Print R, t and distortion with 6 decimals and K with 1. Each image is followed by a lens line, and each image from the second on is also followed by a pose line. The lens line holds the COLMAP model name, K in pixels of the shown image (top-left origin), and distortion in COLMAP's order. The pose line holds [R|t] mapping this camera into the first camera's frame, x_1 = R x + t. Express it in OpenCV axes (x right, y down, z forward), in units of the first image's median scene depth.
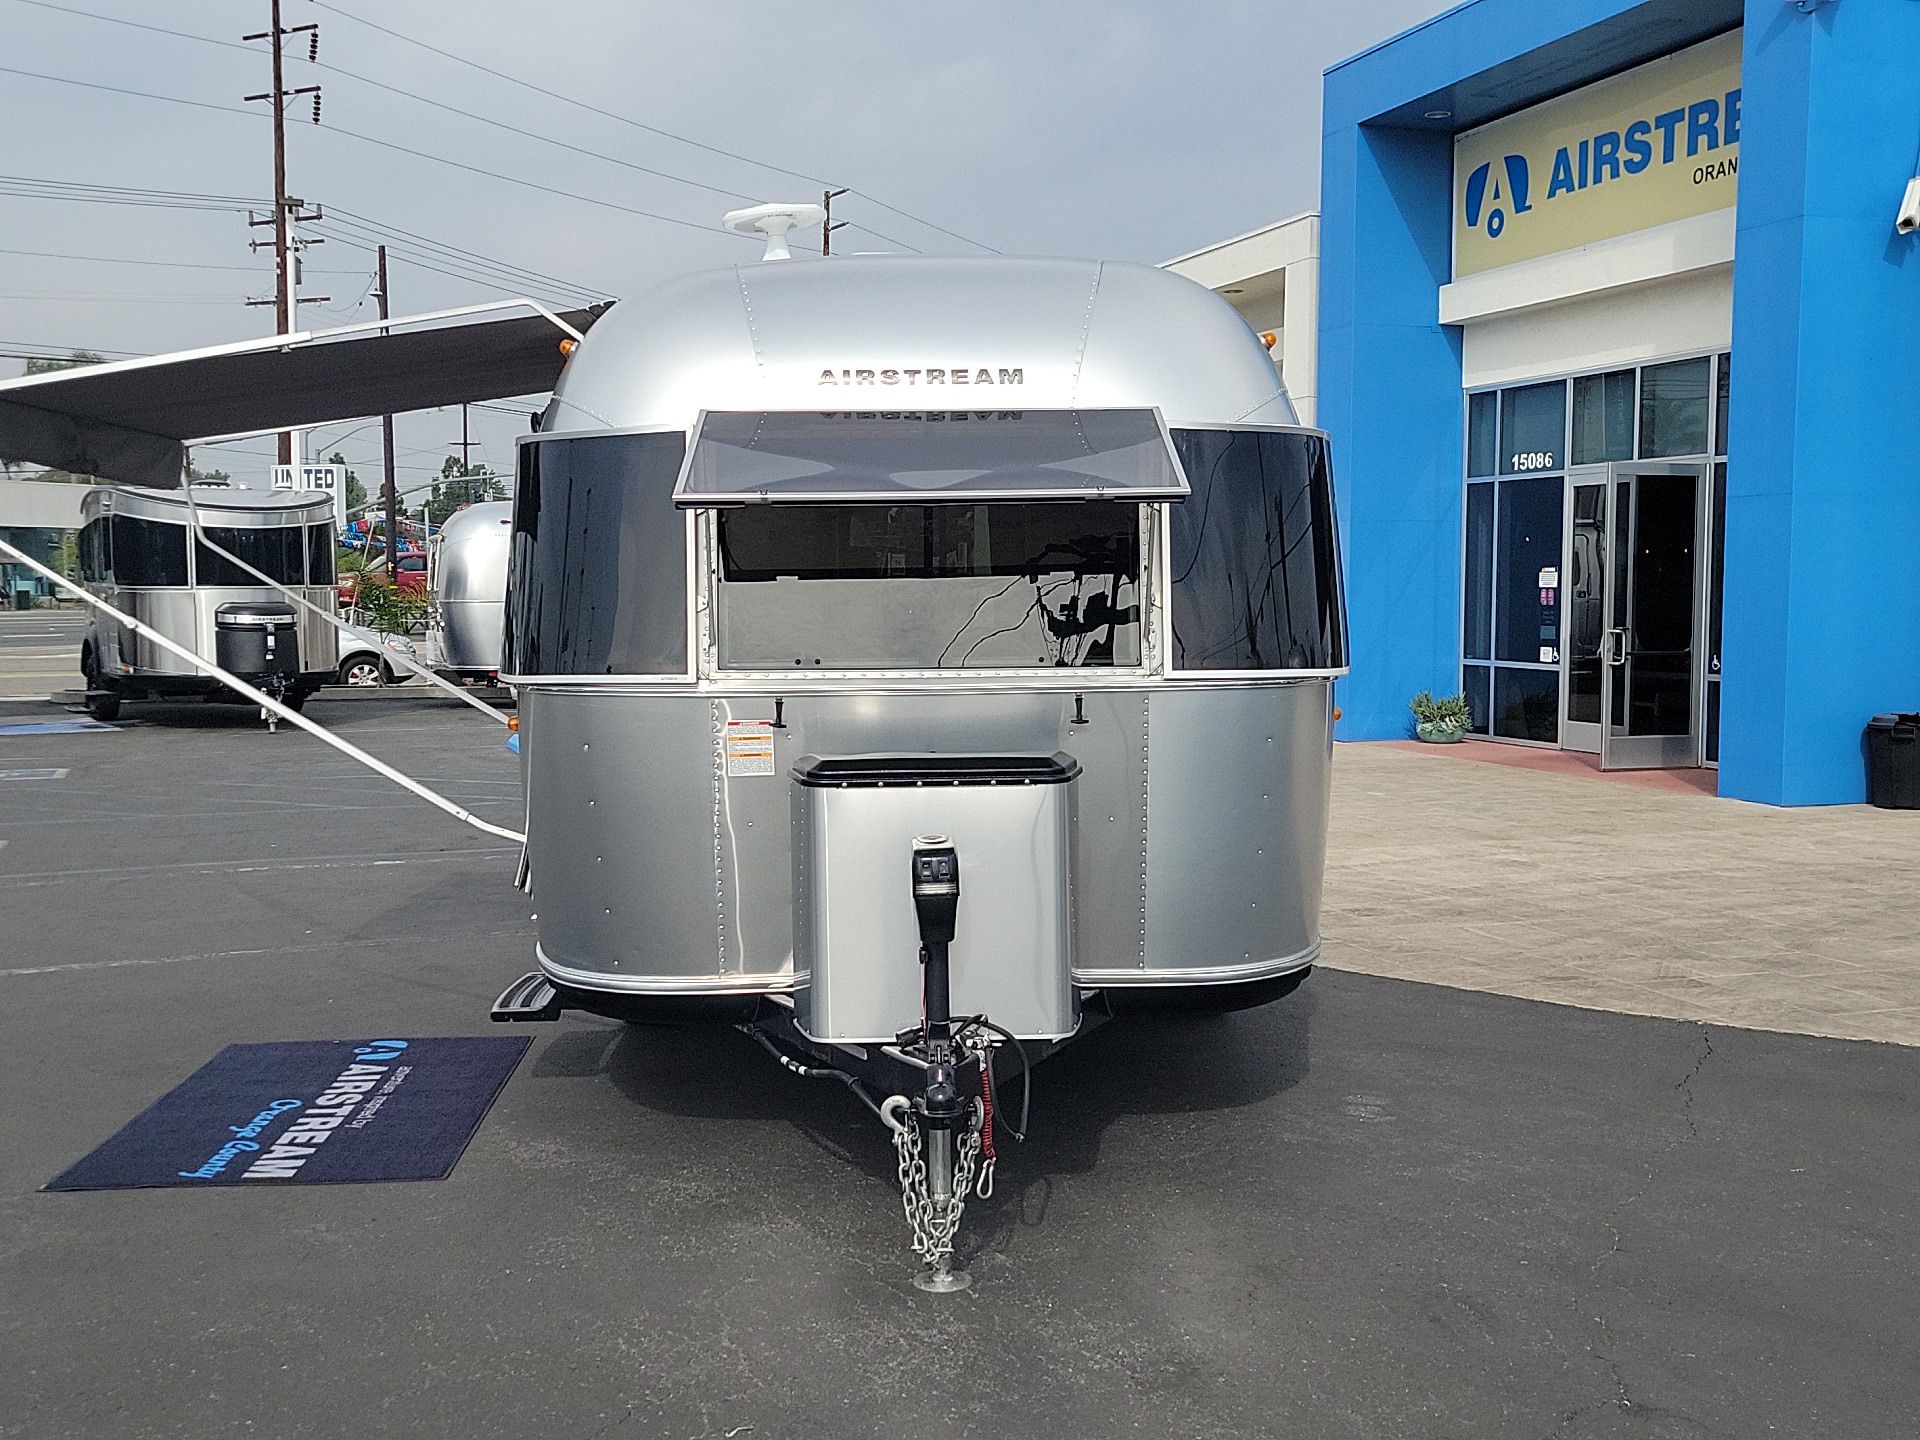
lens RADIAL K [[2020.0, 0, 949.4], [0, 2020.0, 731.8], [0, 0, 1]] dist [0.051230, 0.000000]
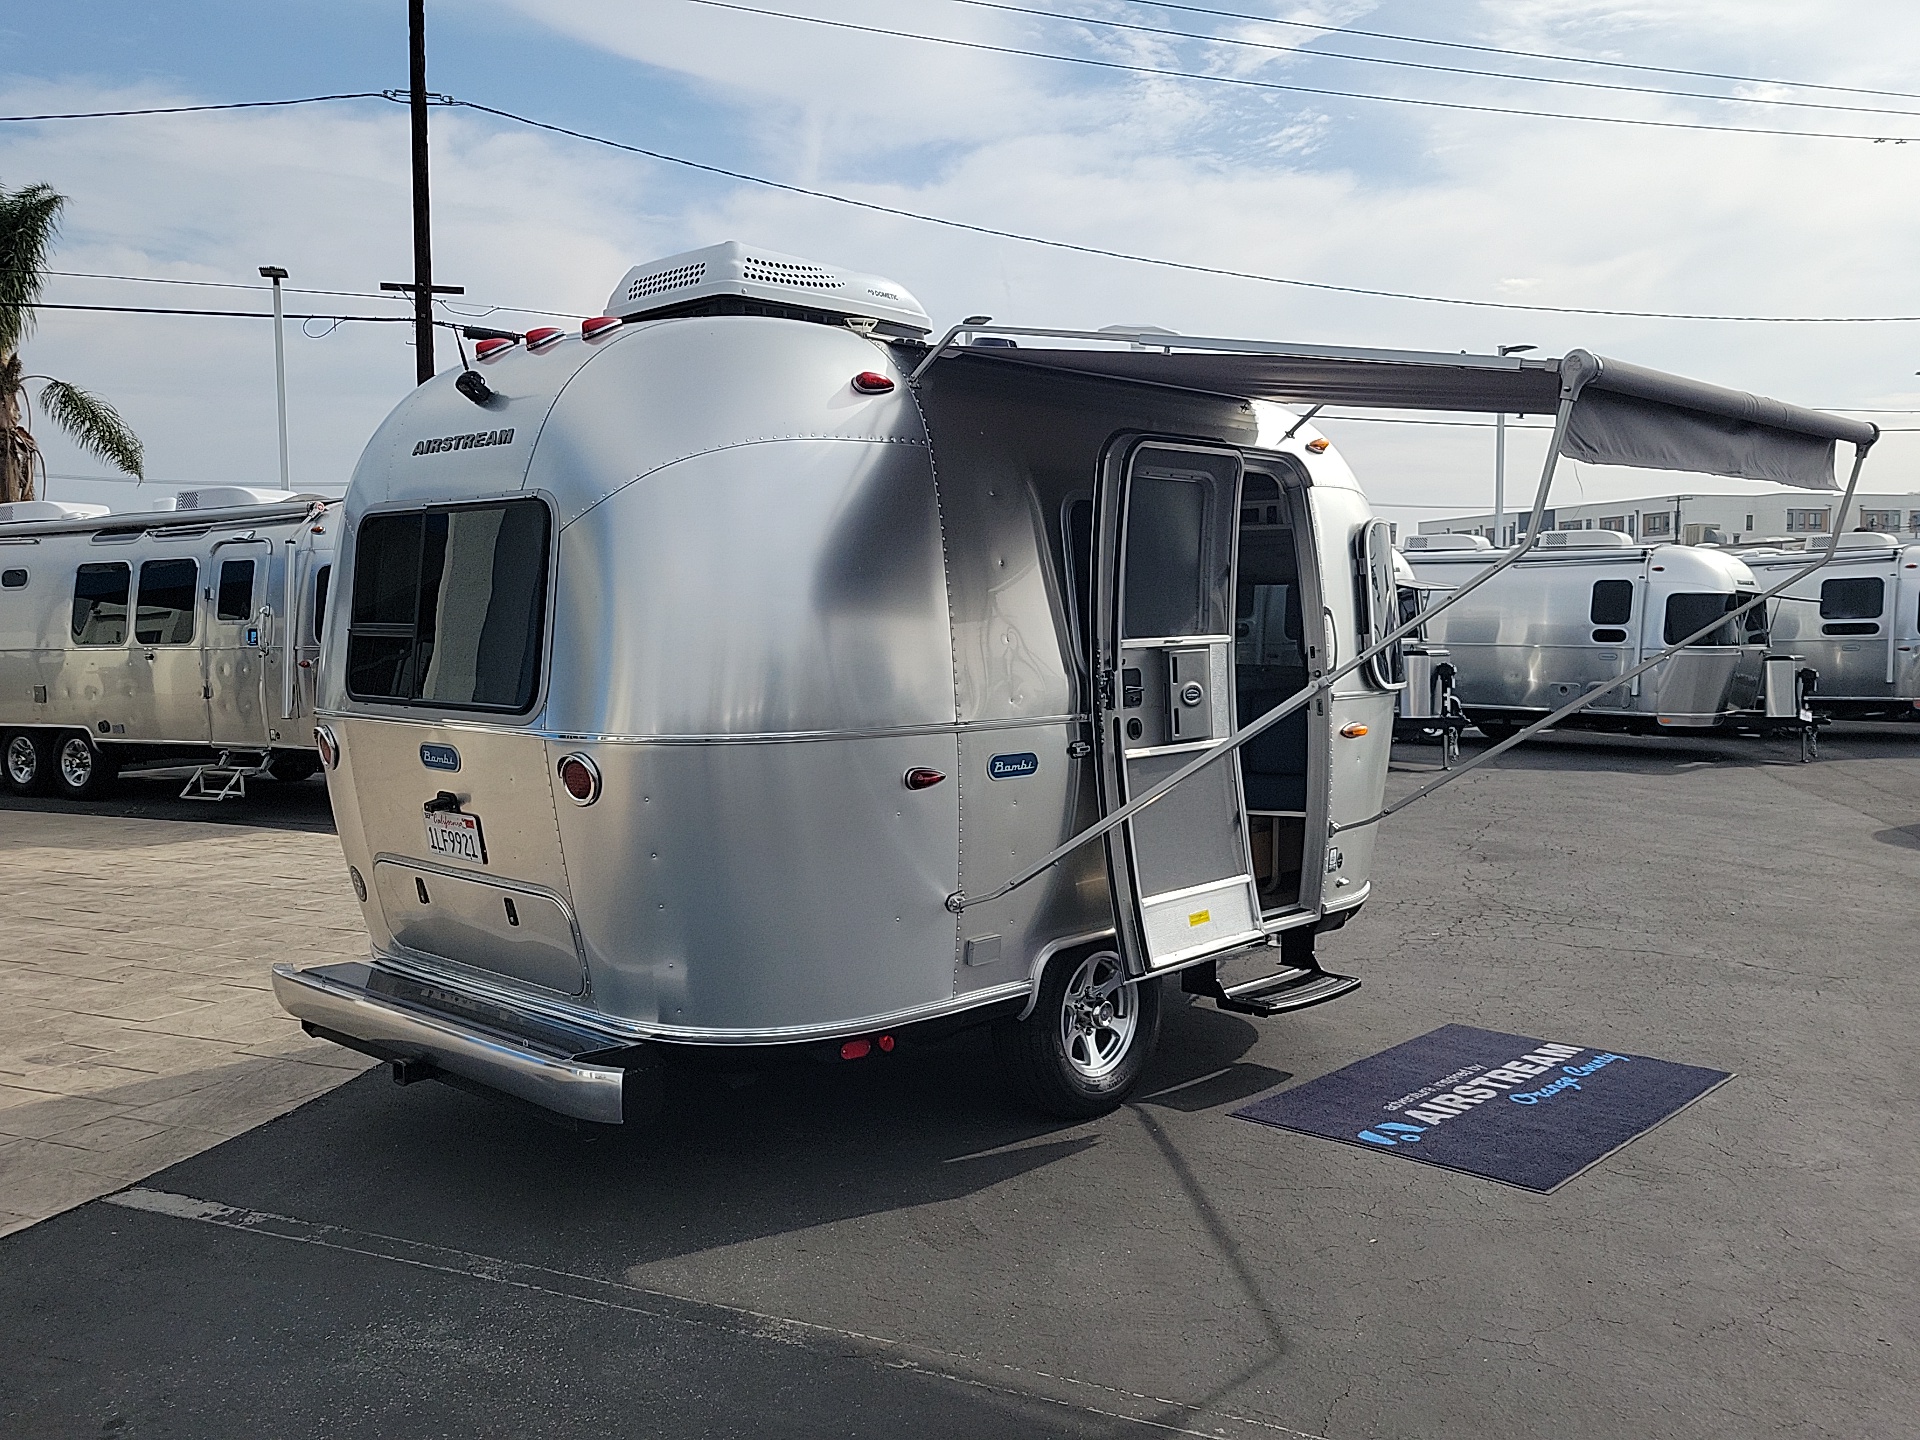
lens RADIAL K [[1617.0, 0, 940.1], [0, 1617.0, 708.8], [0, 0, 1]] dist [0.047800, -0.003755]
pose [[-0.706463, -0.036874, 0.706789, -0.673856], [0.057321, 0.992380, 0.109068, -0.130294], [-0.705425, 0.117566, -0.698966, 1.702793]]
